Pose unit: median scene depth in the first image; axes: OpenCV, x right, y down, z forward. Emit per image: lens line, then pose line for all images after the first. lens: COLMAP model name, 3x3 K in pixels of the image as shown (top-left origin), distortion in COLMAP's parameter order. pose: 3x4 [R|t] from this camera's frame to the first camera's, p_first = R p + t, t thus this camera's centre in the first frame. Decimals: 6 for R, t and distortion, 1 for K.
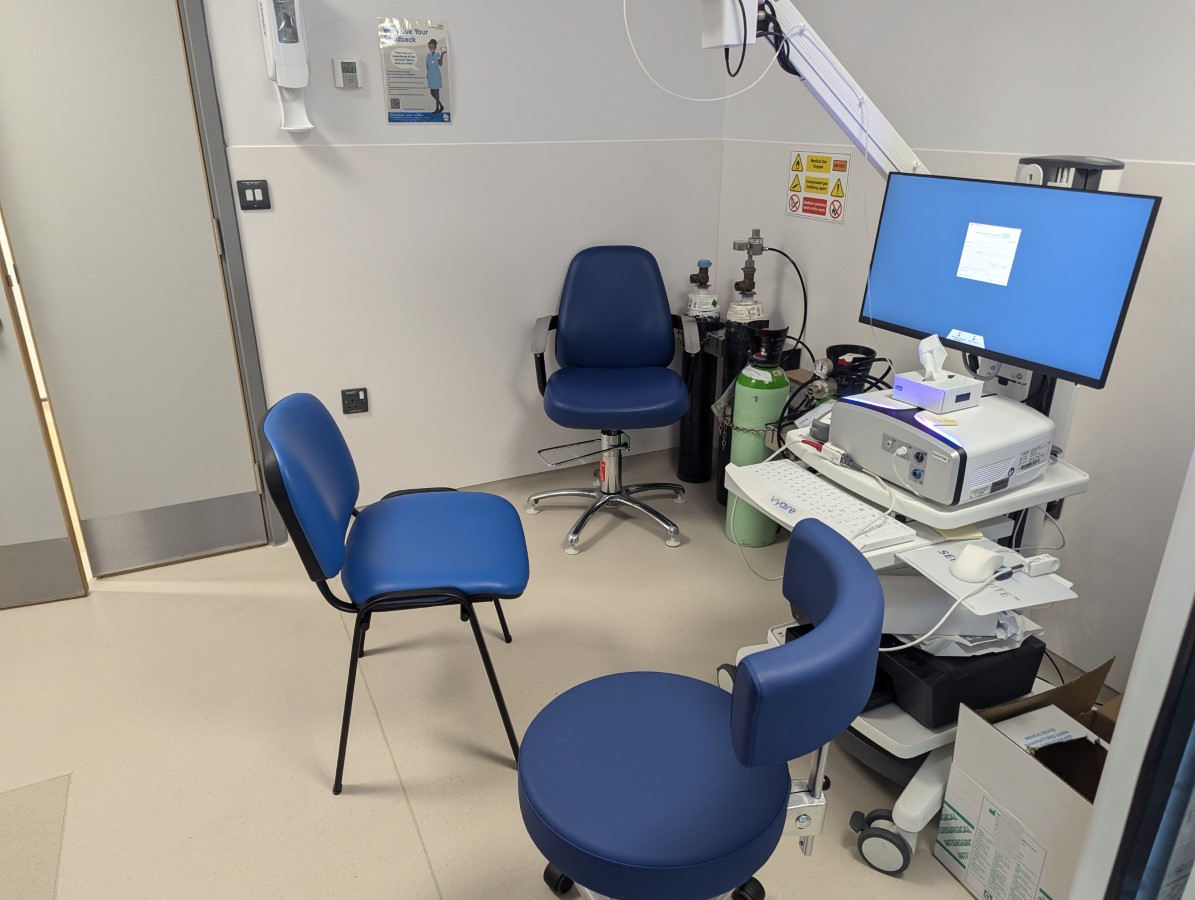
lens RADIAL K [[834.4, 0, 597.2], [0, 834.4, 441.9], [0, 0, 1]] dist [0.047992, -0.026797]
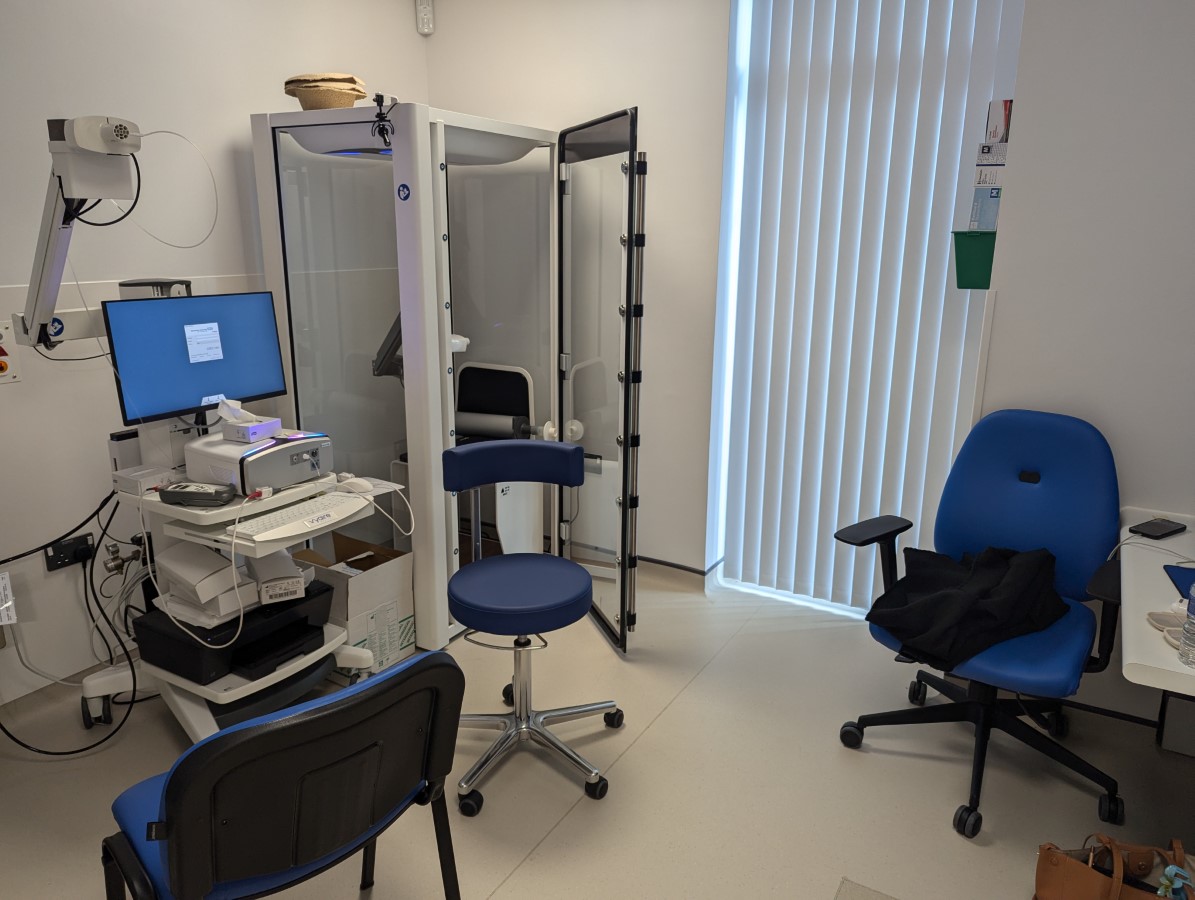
lens RADIAL K [[834.4, 0, 587.9], [0, 834.4, 450.0], [0, 0, 1]] dist [0.047992, -0.026797]
pose [[-0.528250, -0.208744, 0.823030, -1.168000], [0.307044, 0.856752, 0.414368, -0.472911], [-0.791629, 0.471596, -0.388485, 1.141772]]
